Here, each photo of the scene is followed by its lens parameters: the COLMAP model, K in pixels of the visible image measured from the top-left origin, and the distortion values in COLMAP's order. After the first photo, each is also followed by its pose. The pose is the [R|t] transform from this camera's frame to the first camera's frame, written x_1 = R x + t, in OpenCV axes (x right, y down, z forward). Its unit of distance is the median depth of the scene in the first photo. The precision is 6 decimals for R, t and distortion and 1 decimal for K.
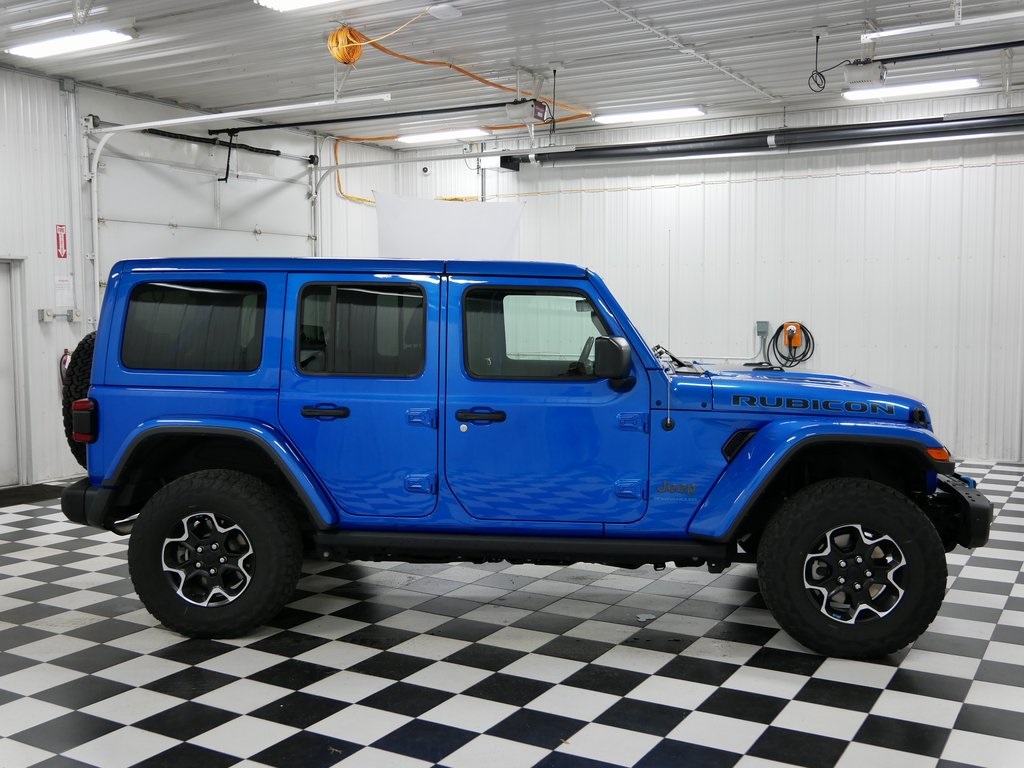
lens RADIAL K [[1051.1, 0, 513.0], [0, 1051.1, 383.1], [0, 0, 1]] dist [-0.000527, 0.000000]
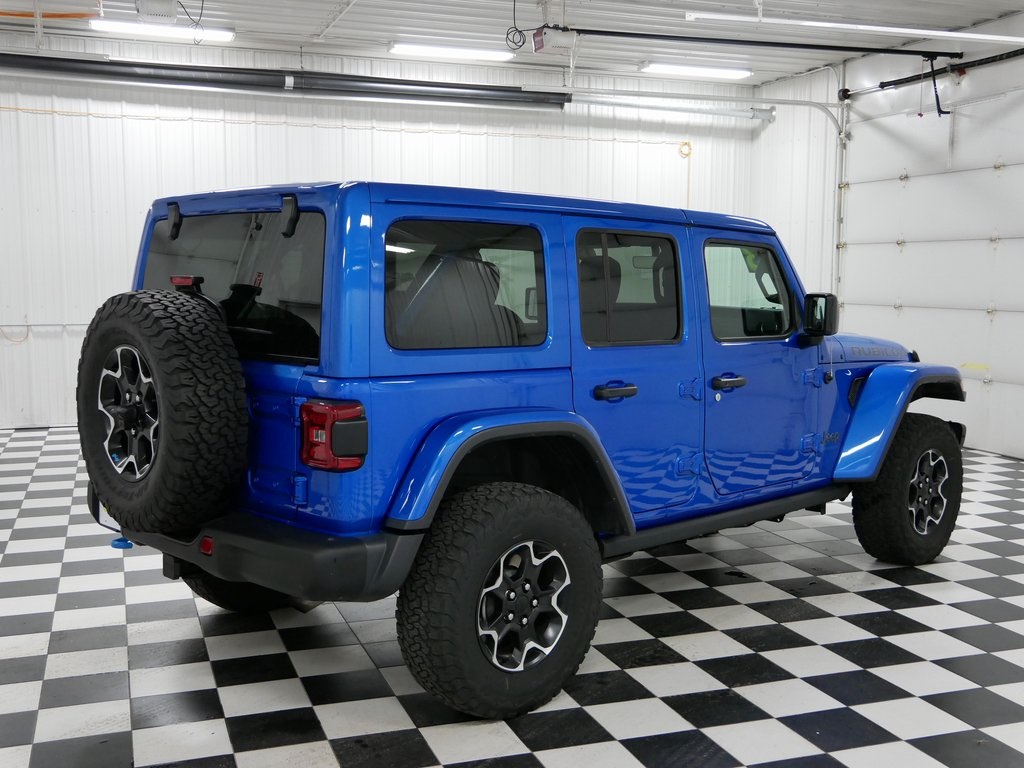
lens RADIAL K [[1121.2, 0, 512.6], [0, 1121.2, 380.5], [0, 0, 1]] dist [0.025187, 0.000000]
pose [[0.645404, -0.068680, 0.760748, -0.549406], [0.046493, 0.997635, 0.050622, -0.017641], [-0.762425, 0.002697, 0.647071, 0.313435]]
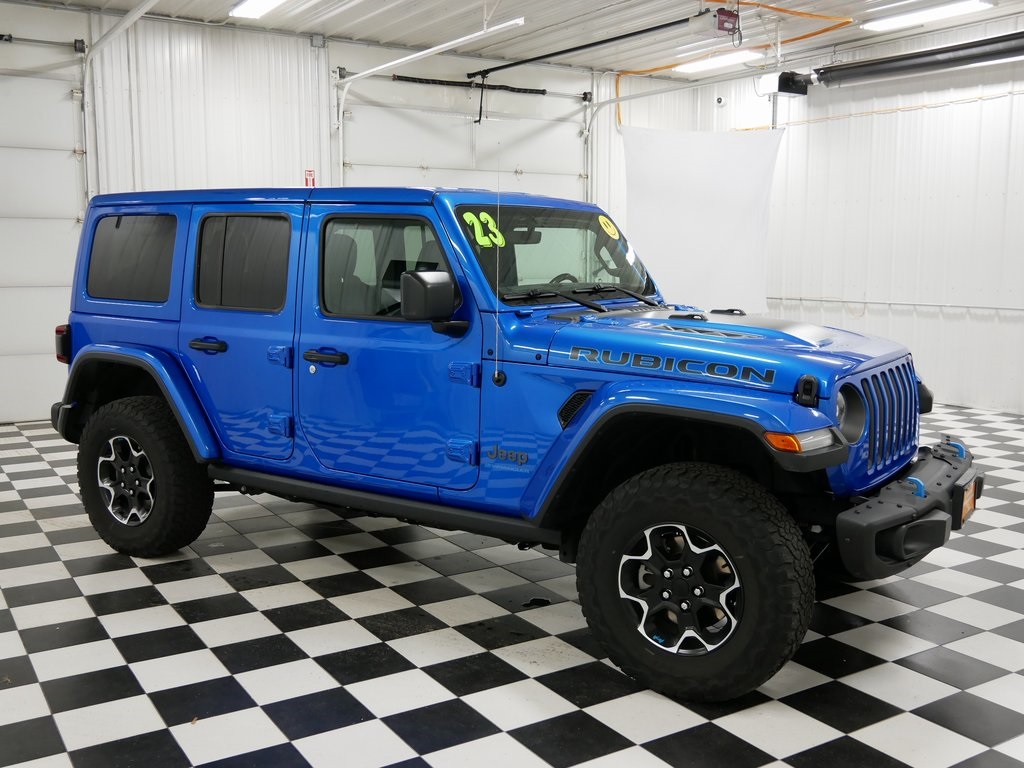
lens RADIAL K [[1018.9, 0, 509.1], [0, 1018.9, 376.8], [0, 0, 1]] dist [-0.003920, 0.000000]
pose [[0.886561, 0.059759, -0.458735, 0.319460], [-0.036670, 0.997579, 0.059083, -0.006101], [0.461155, -0.035559, 0.886607, 0.173655]]
